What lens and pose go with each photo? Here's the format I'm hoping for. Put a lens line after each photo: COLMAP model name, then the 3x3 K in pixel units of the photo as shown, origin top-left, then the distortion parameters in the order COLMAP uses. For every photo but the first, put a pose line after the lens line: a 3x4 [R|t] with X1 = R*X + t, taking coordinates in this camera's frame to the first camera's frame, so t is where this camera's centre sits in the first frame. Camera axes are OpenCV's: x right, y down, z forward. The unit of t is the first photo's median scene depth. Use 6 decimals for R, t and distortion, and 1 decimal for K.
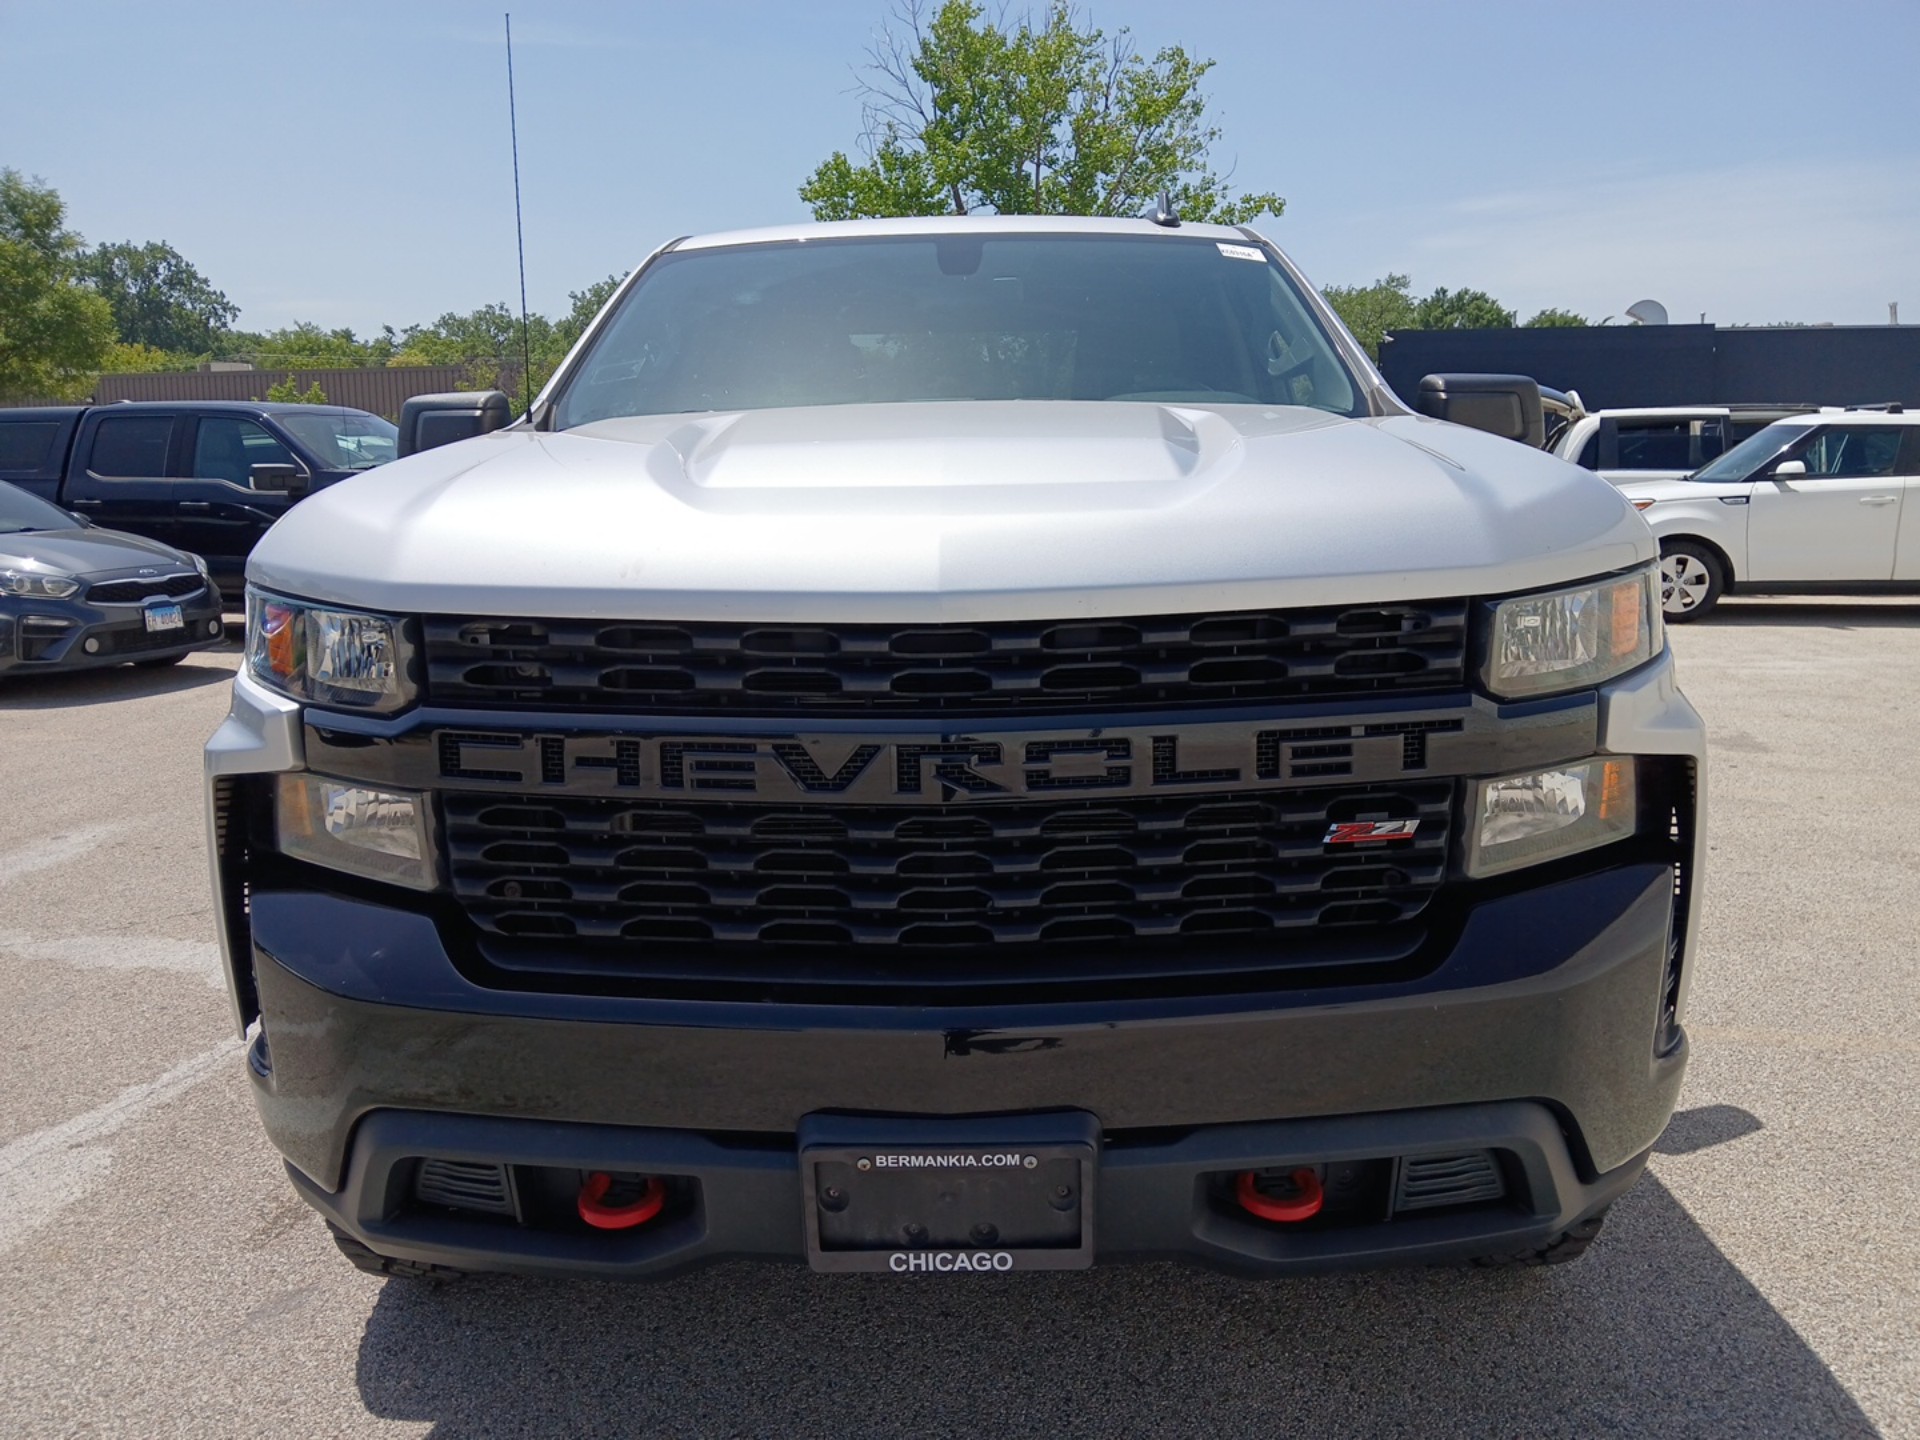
lens RADIAL K [[1749.5, 0, 1183.1], [0, 1749.5, 723.5], [0, 0, 1]] dist [0.006799, -0.065118]
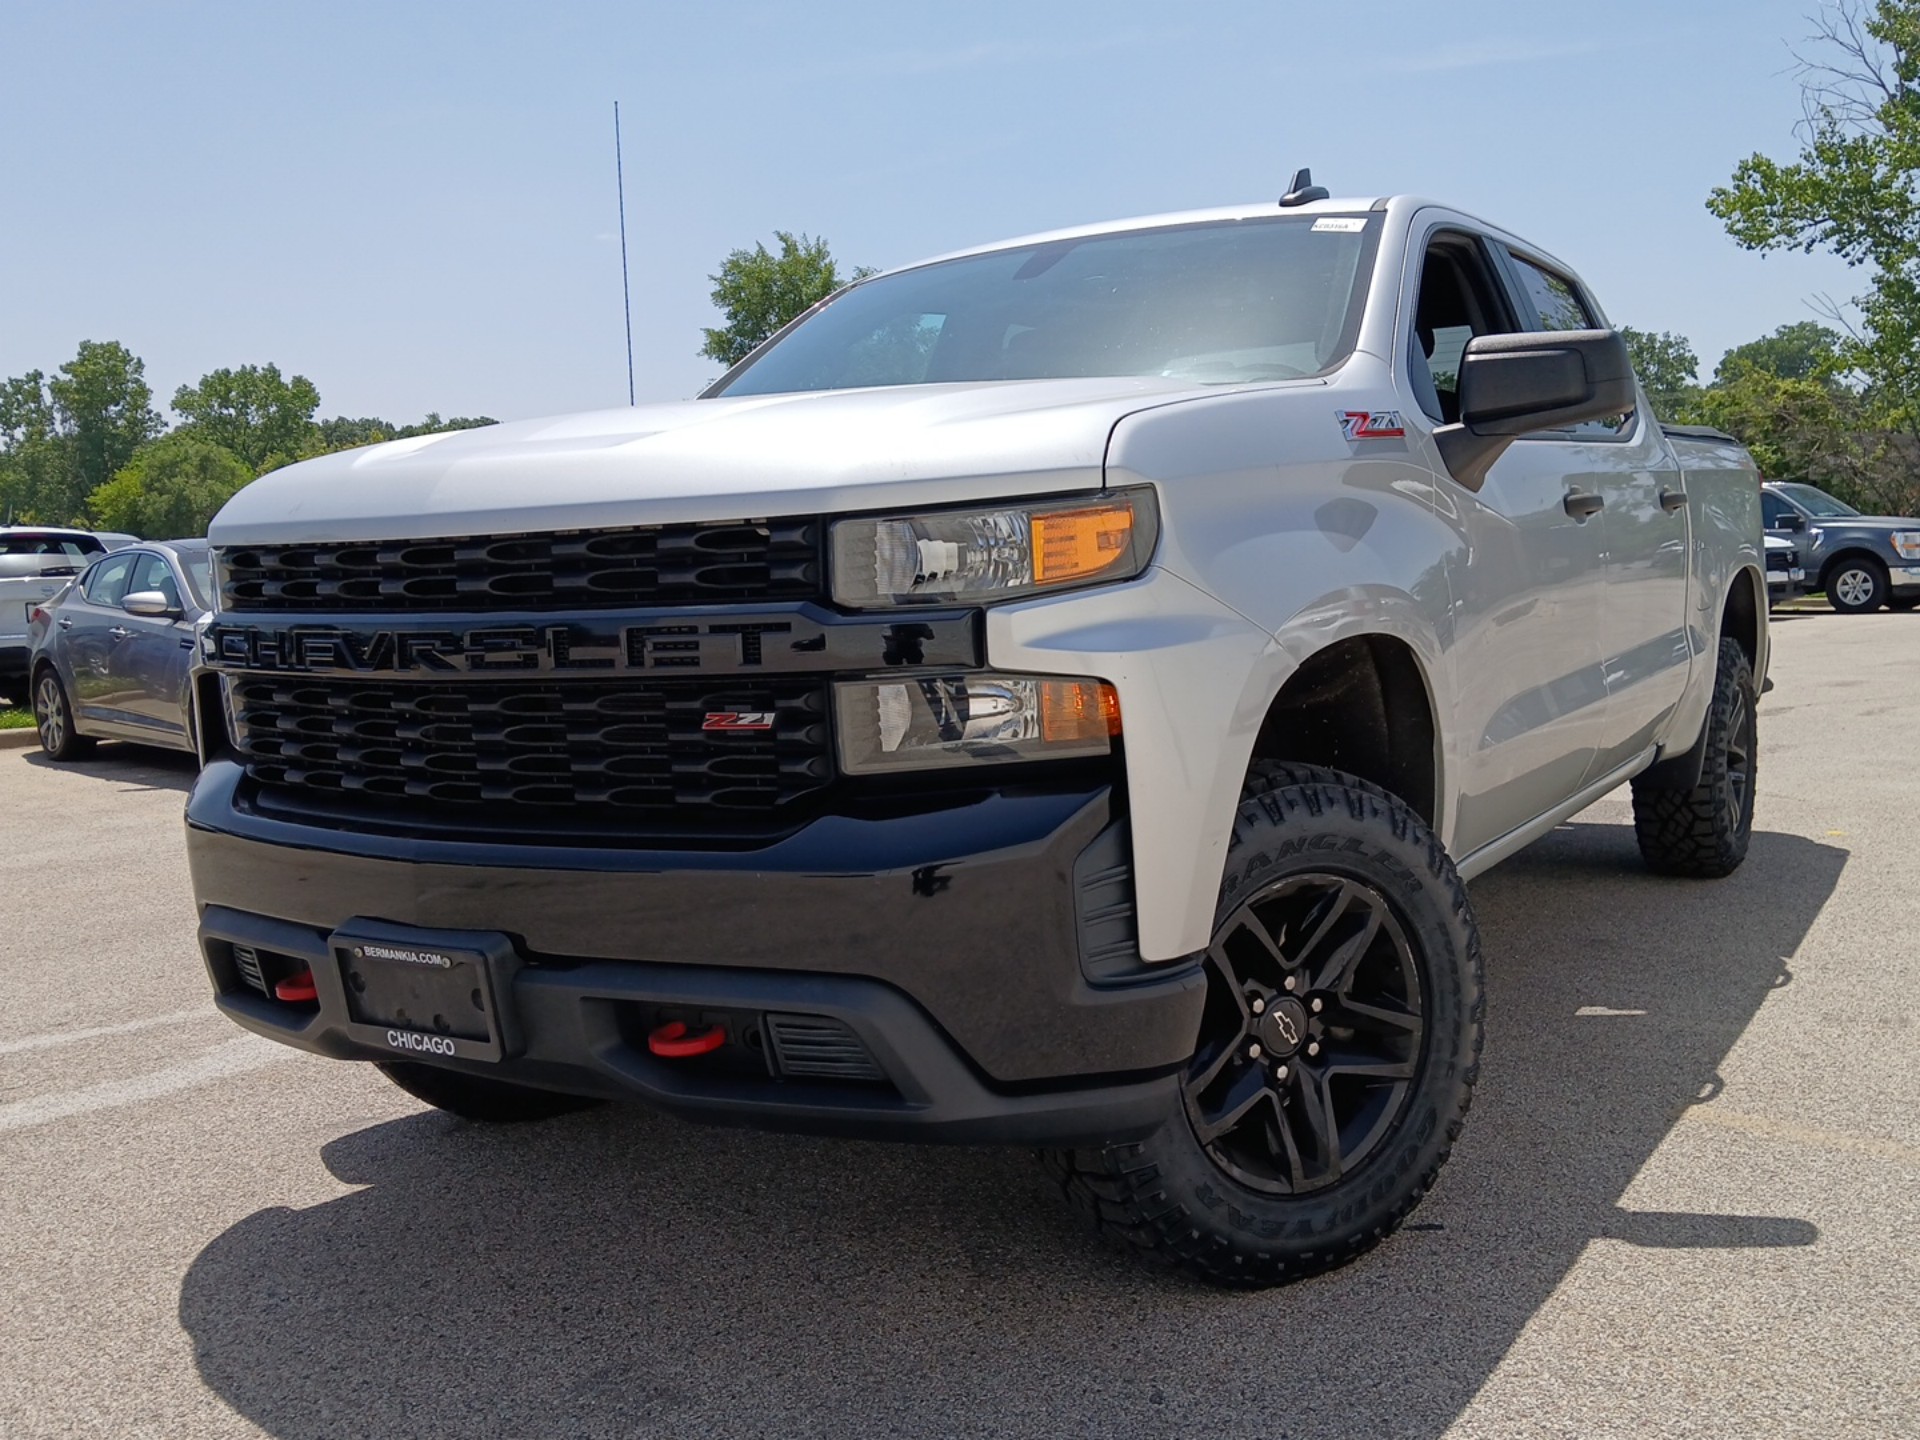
lens RADIAL K [[2115.4, 0, 960.4], [0, 2115.4, 743.0], [0, 0, 1]] dist [0.133267, -0.367211]
pose [[0.809728, 0.029002, -0.586088, 0.779767], [-0.063243, 0.997273, -0.038026, 0.089423], [0.583387, 0.067857, 0.809355, -0.029054]]
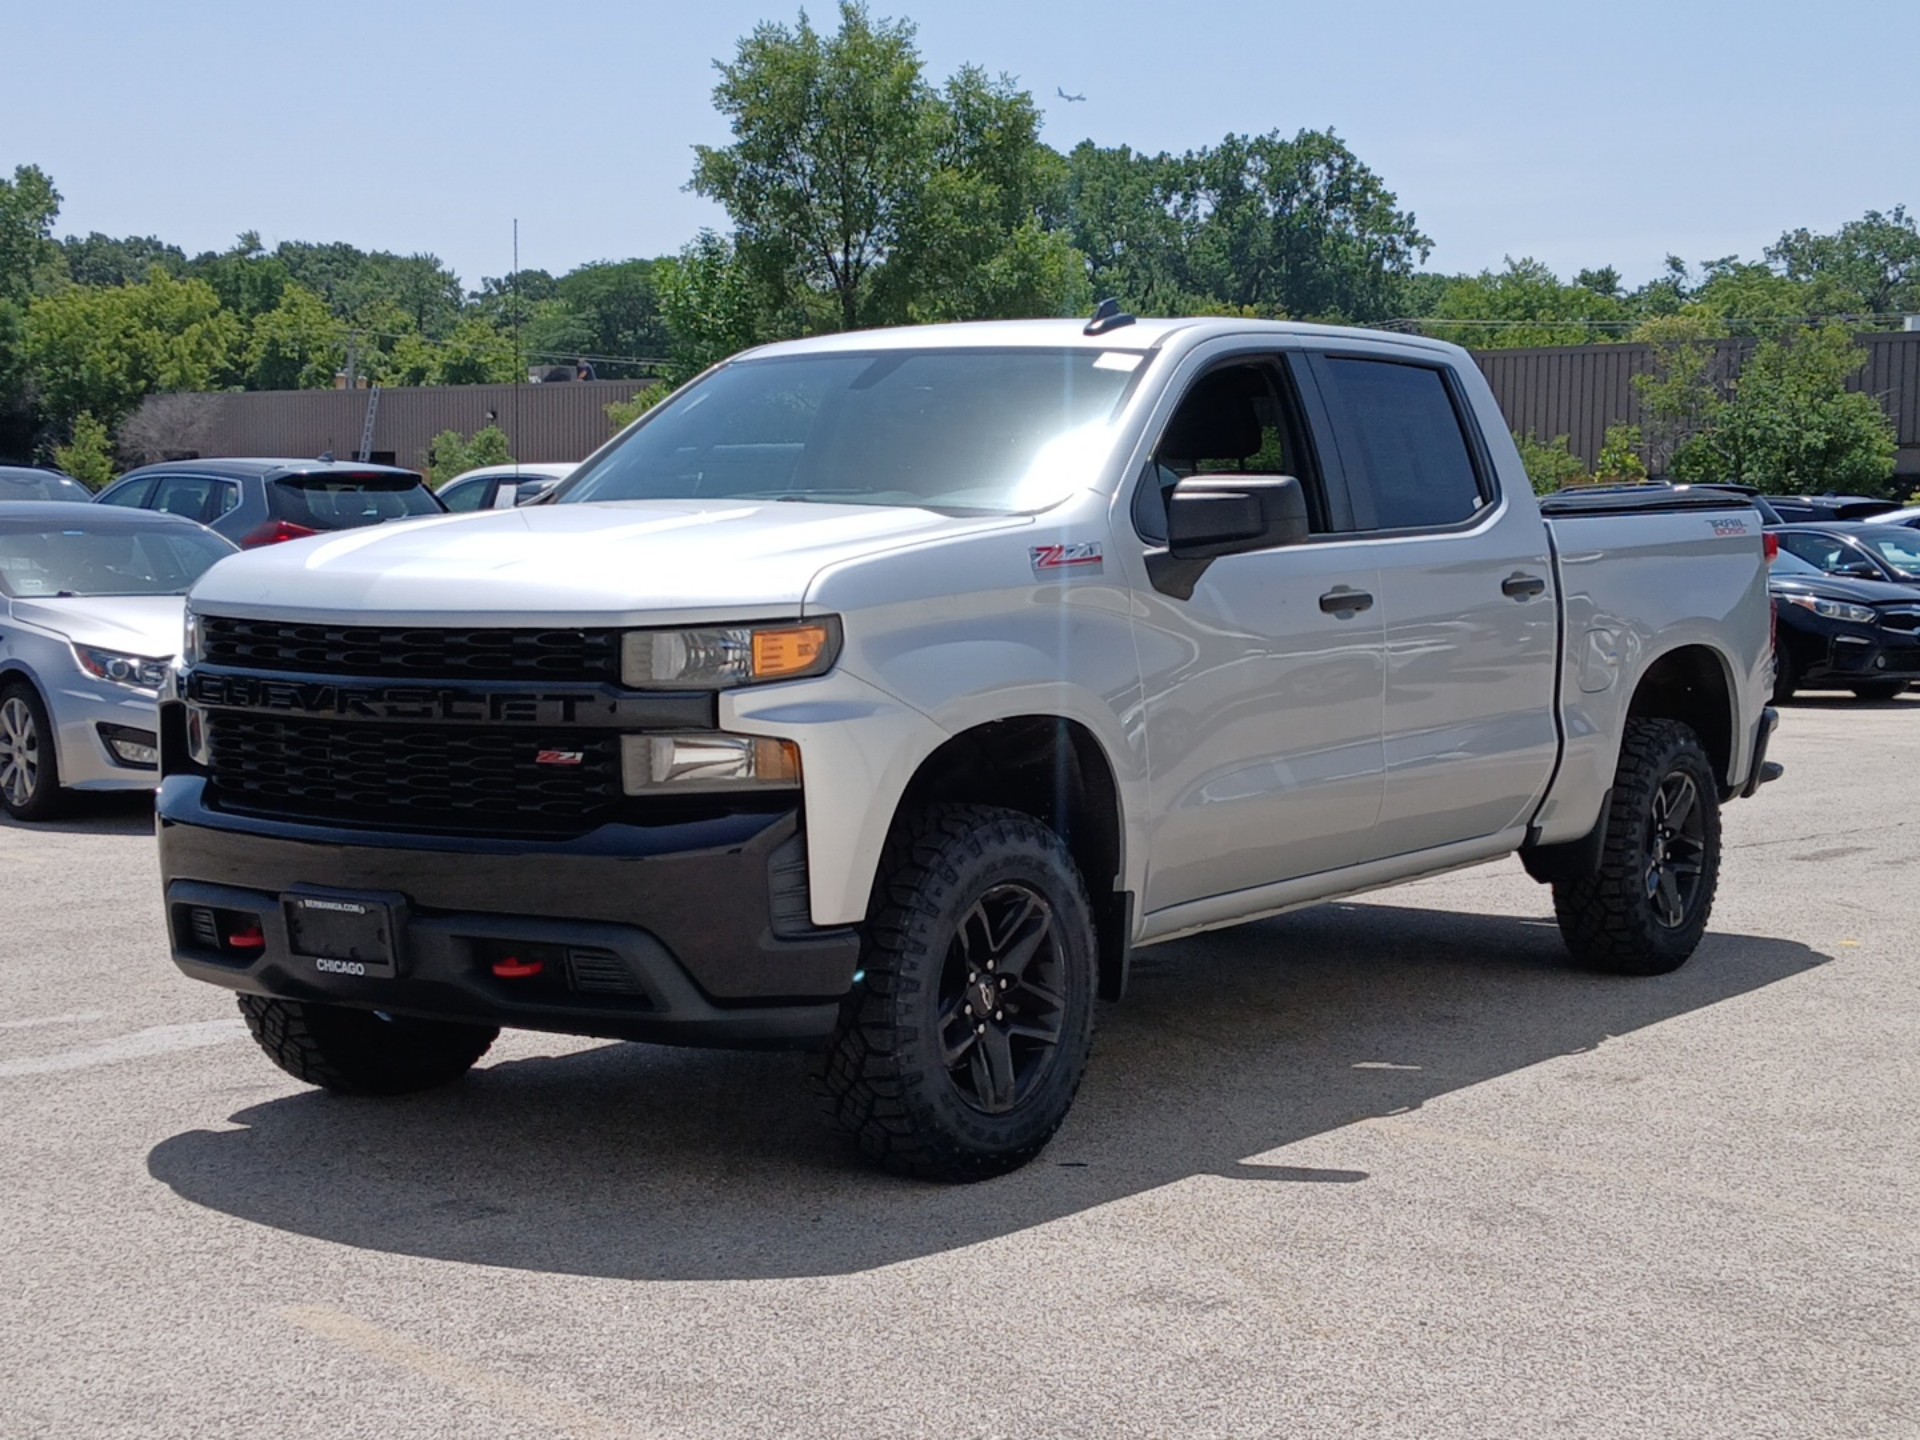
lens RADIAL K [[4265.3, 0, 960.0], [0, 4265.3, 720.0], [0, 0, 1]] dist [0.307714, -0.133295]
pose [[0.768263, 0.046581, -0.638437, 2.369906], [-0.109180, 0.992270, -0.058985, 0.175334], [0.630755, 0.115021, 0.767410, -1.538024]]
